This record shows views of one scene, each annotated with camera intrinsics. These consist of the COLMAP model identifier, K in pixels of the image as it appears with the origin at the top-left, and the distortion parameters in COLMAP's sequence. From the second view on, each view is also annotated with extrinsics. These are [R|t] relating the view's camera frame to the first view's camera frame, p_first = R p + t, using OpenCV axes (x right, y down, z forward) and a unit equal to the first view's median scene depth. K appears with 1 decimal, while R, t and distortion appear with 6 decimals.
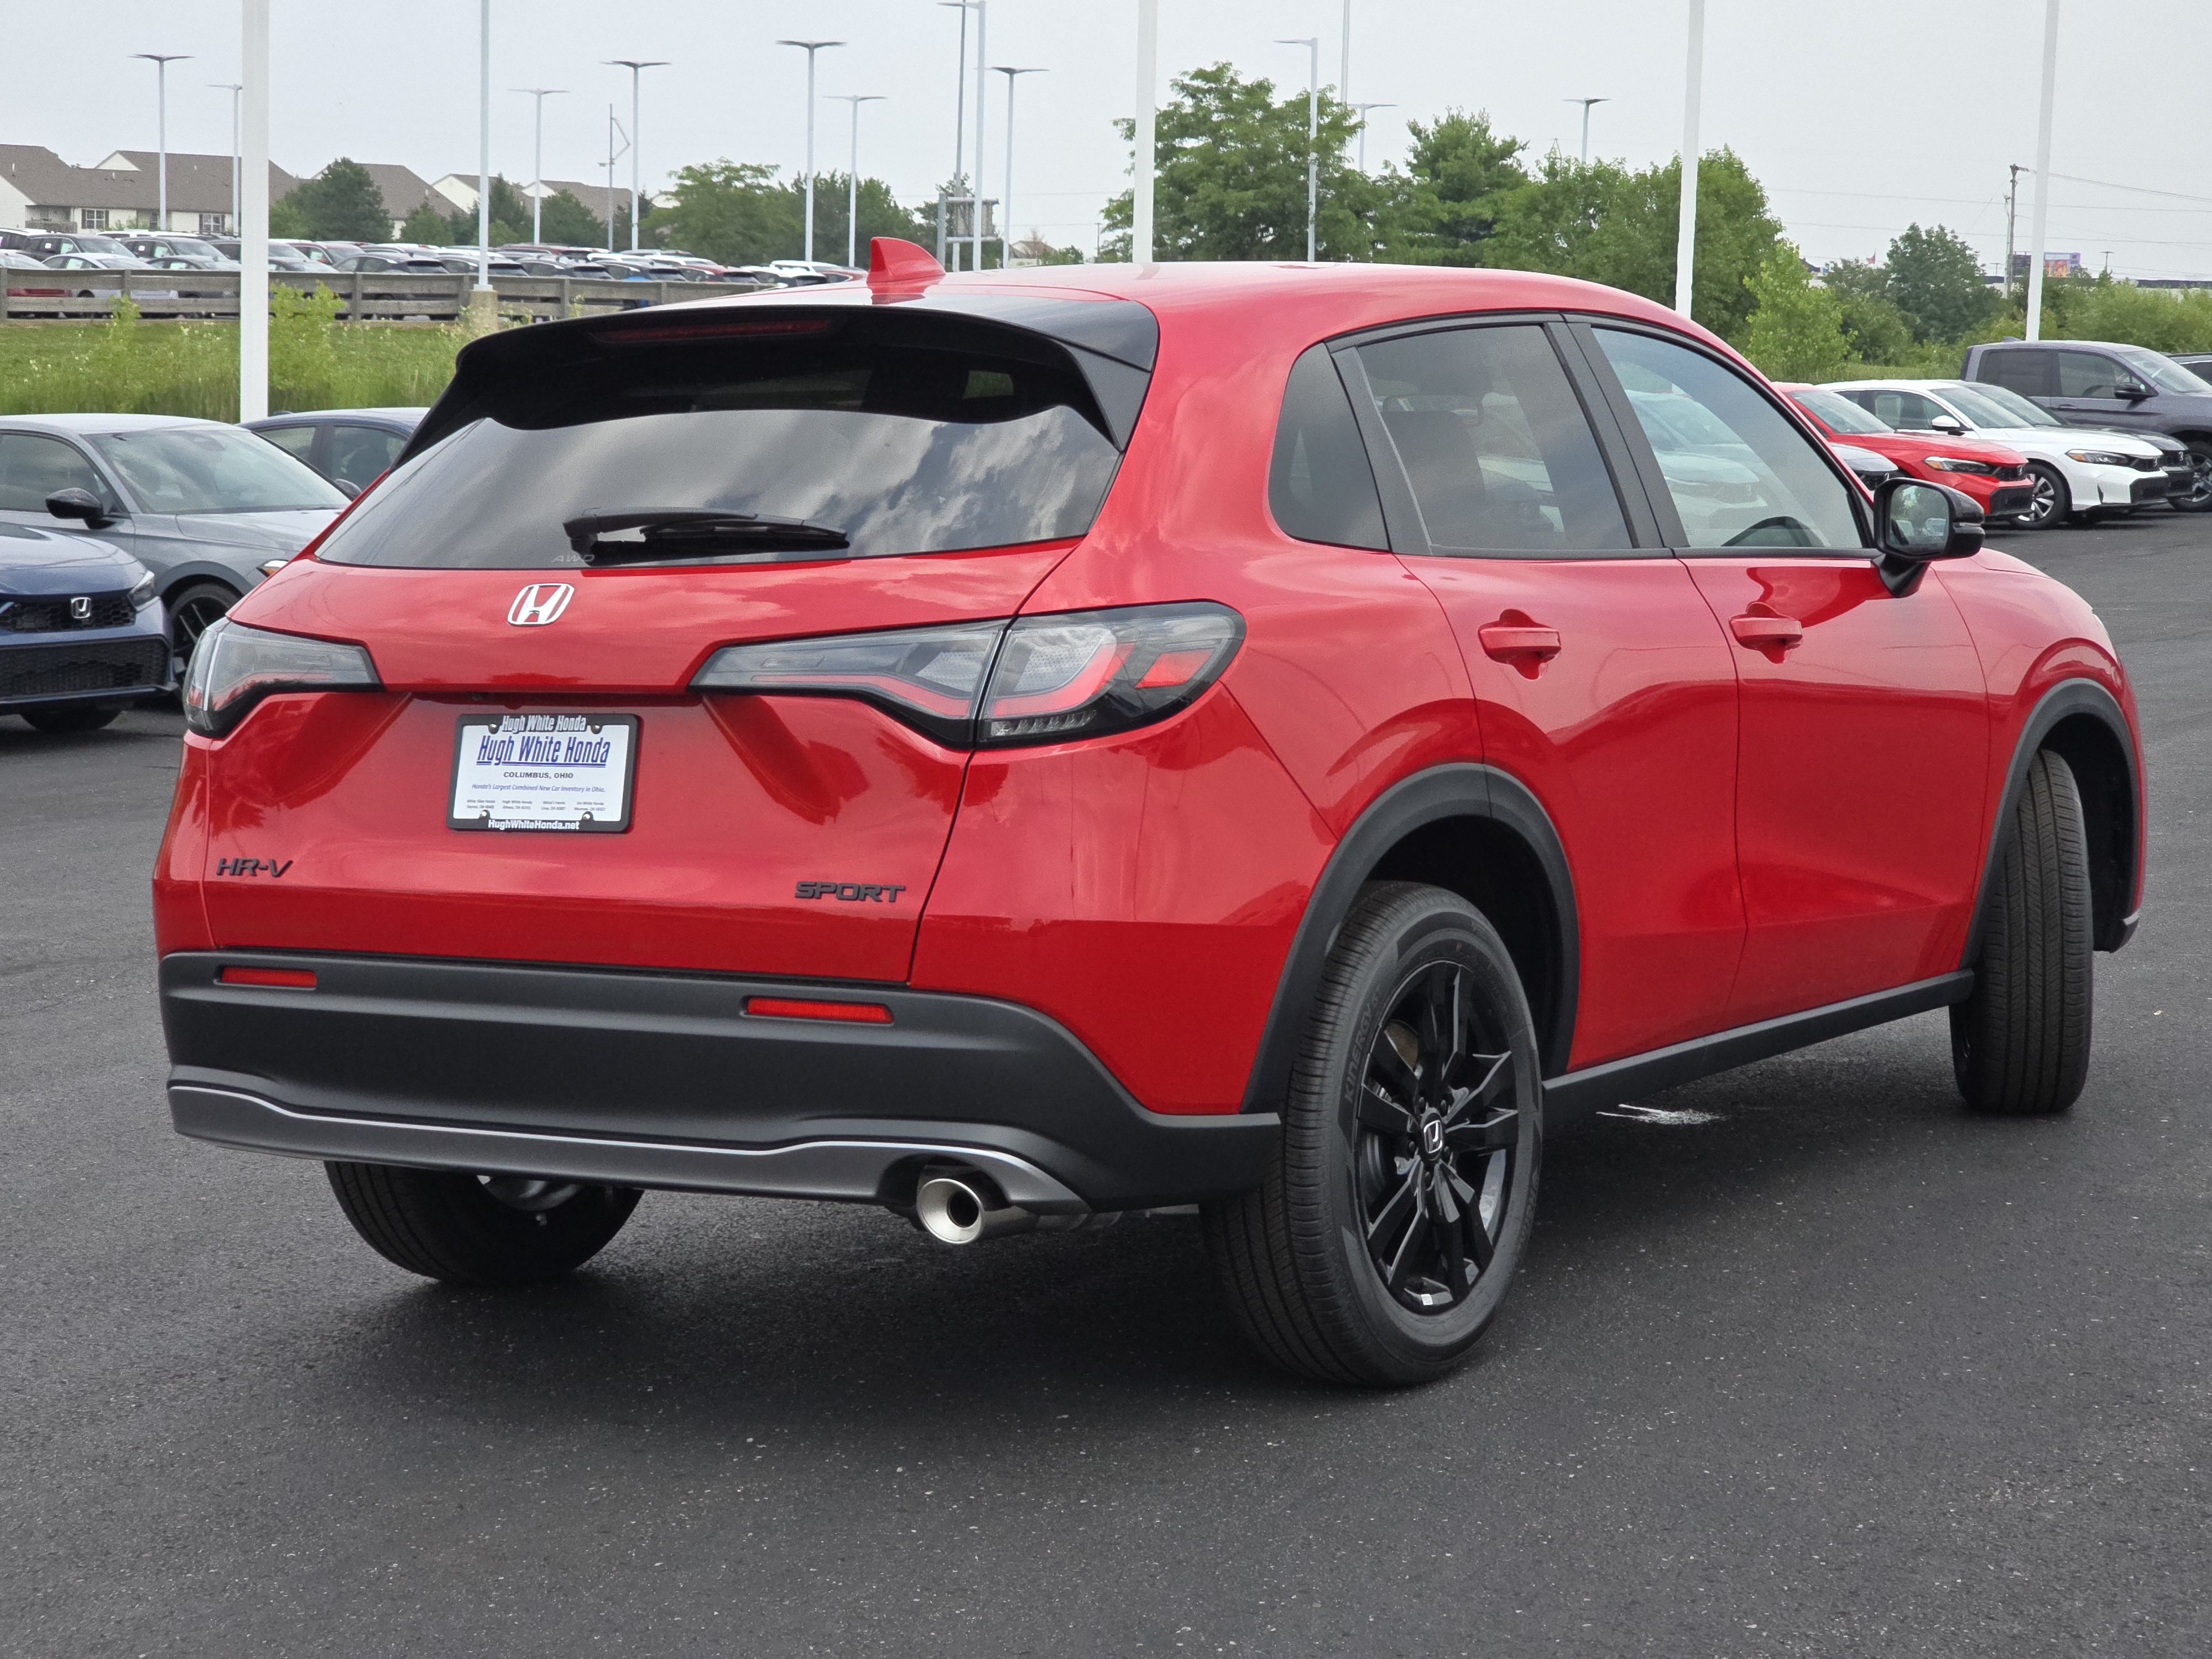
lens RADIAL K [[4532.6, 0, 1106.0], [0, 4532.6, 829.5], [0, 0, 1]] dist [-0.599689, 5.133145]
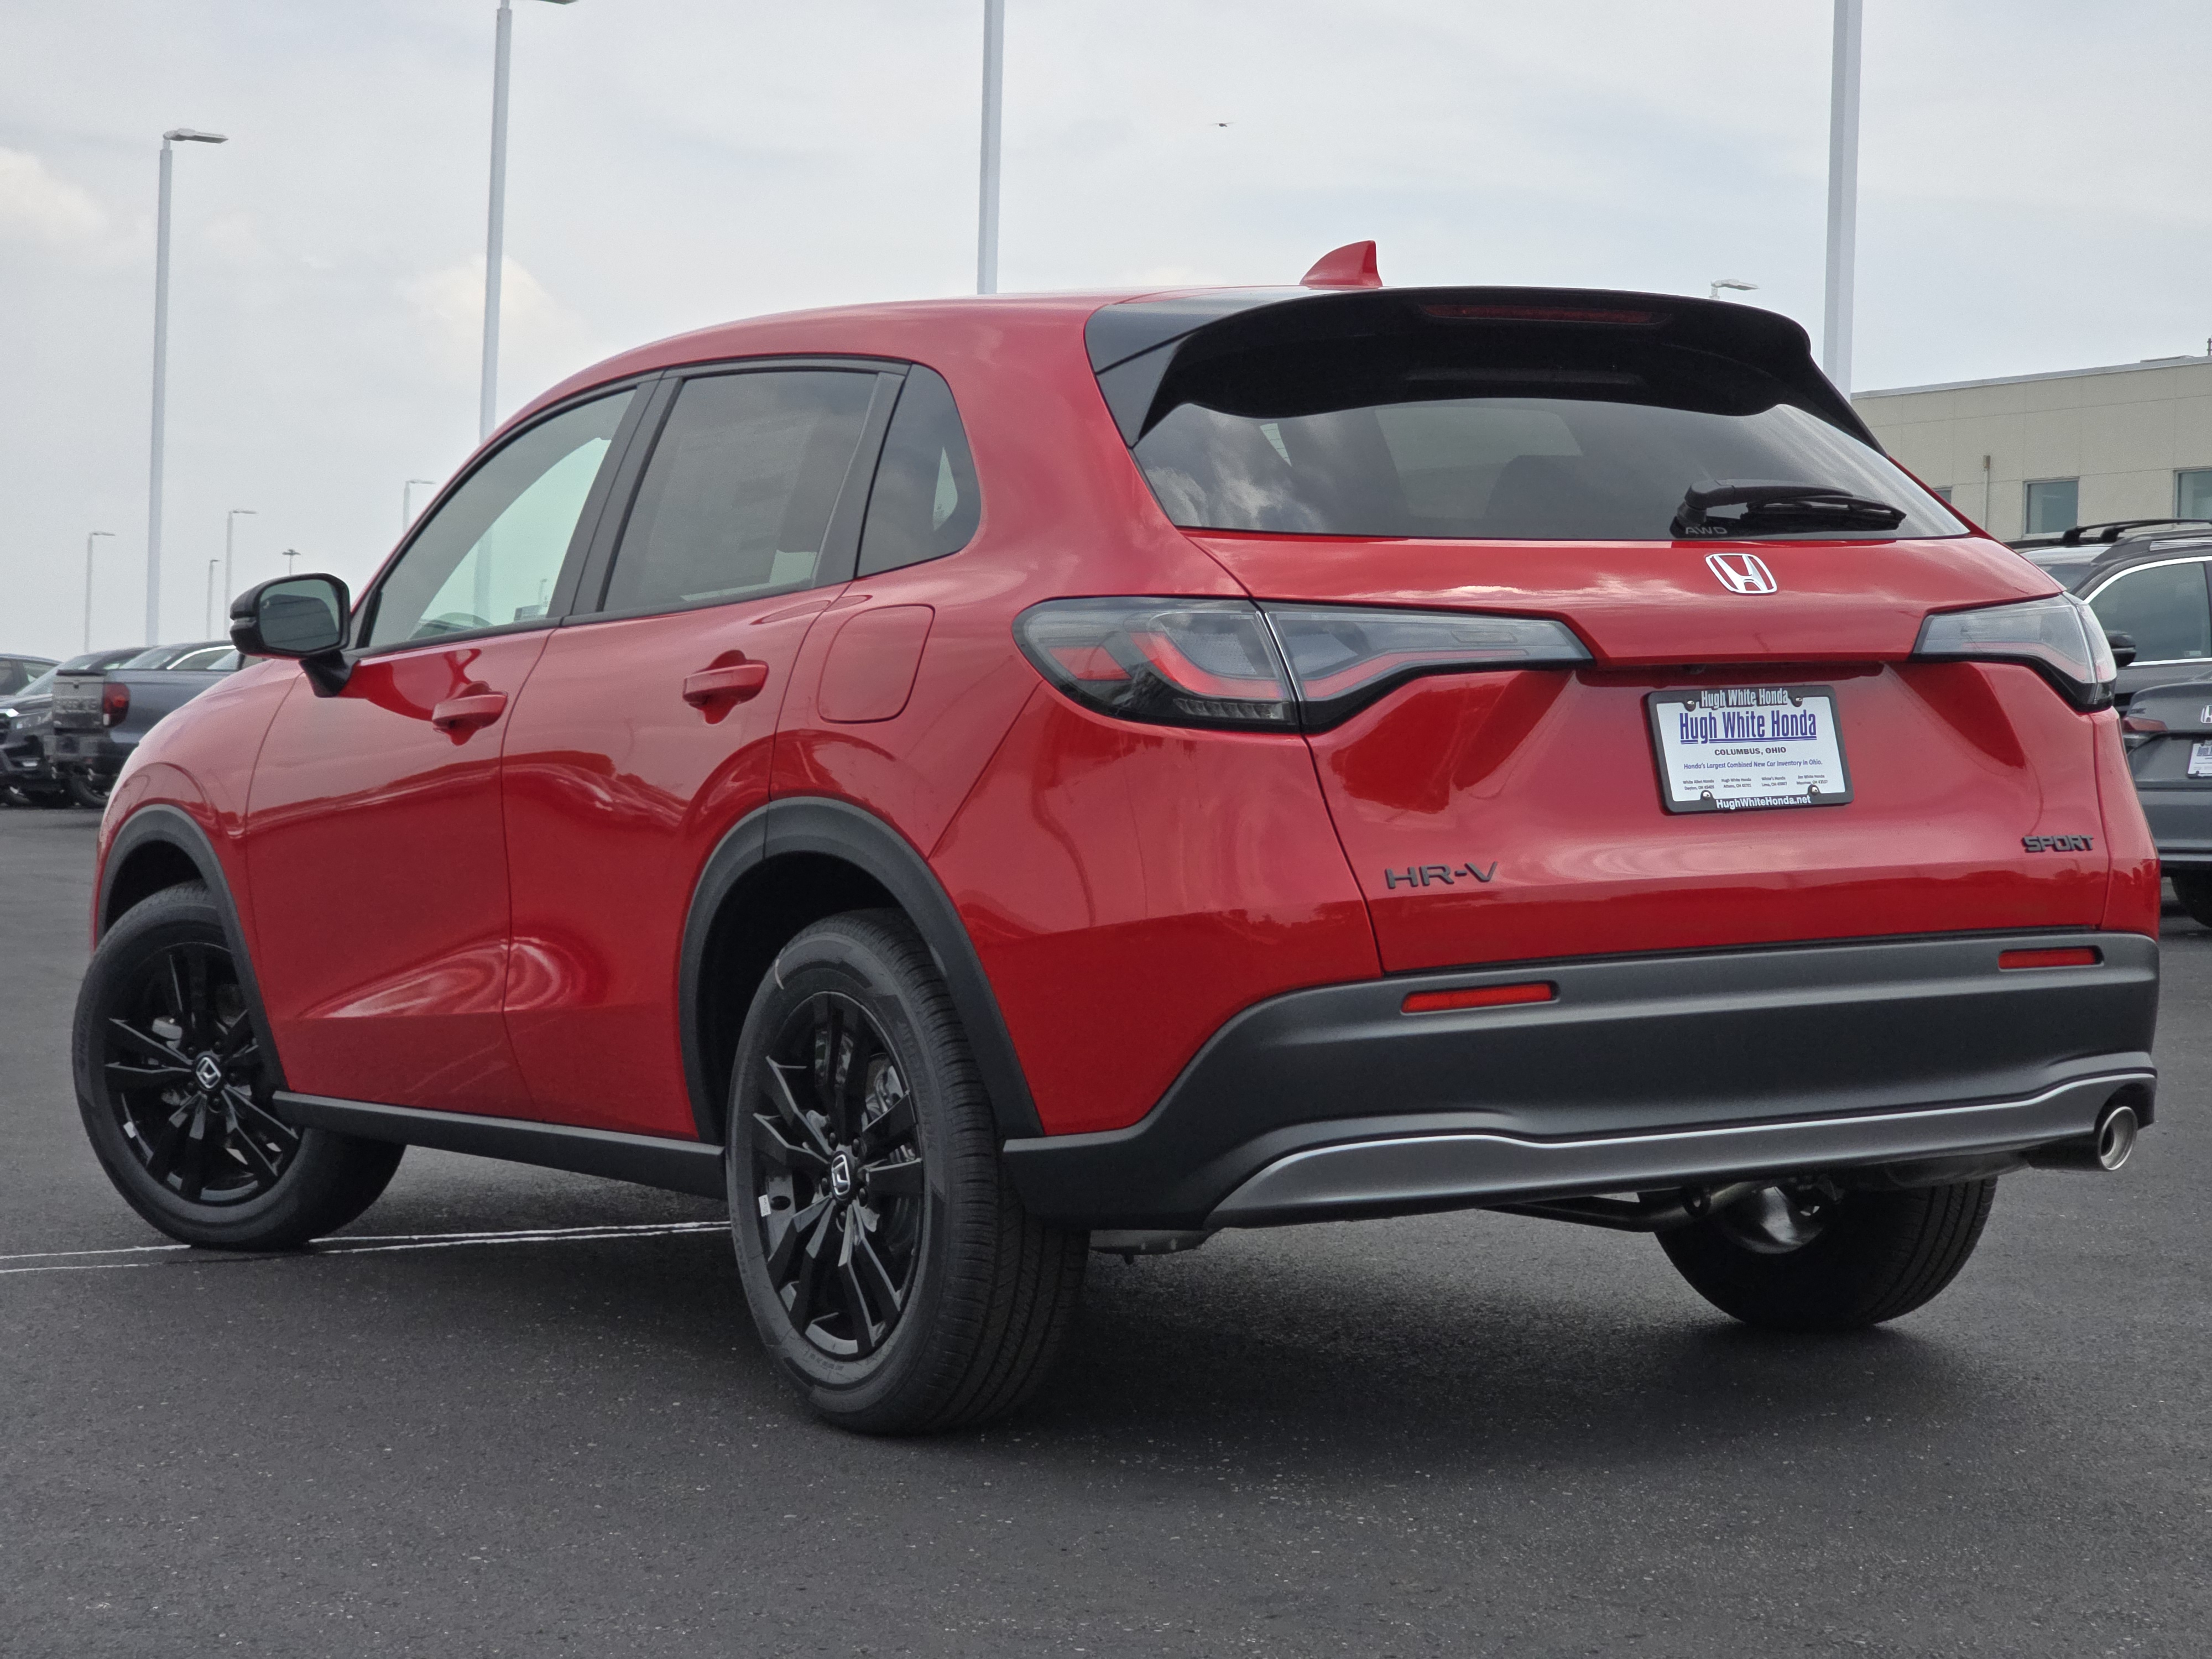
lens RADIAL K [[4532.6, 0, 1106.0], [0, 4532.6, 829.5], [0, 0, 1]] dist [-0.599689, 5.133145]
pose [[0.454050, -0.030774, 0.890444, -1.047592], [0.072489, 0.997366, -0.002493, -0.002969], [-0.888022, 0.065679, 0.455085, 0.686810]]
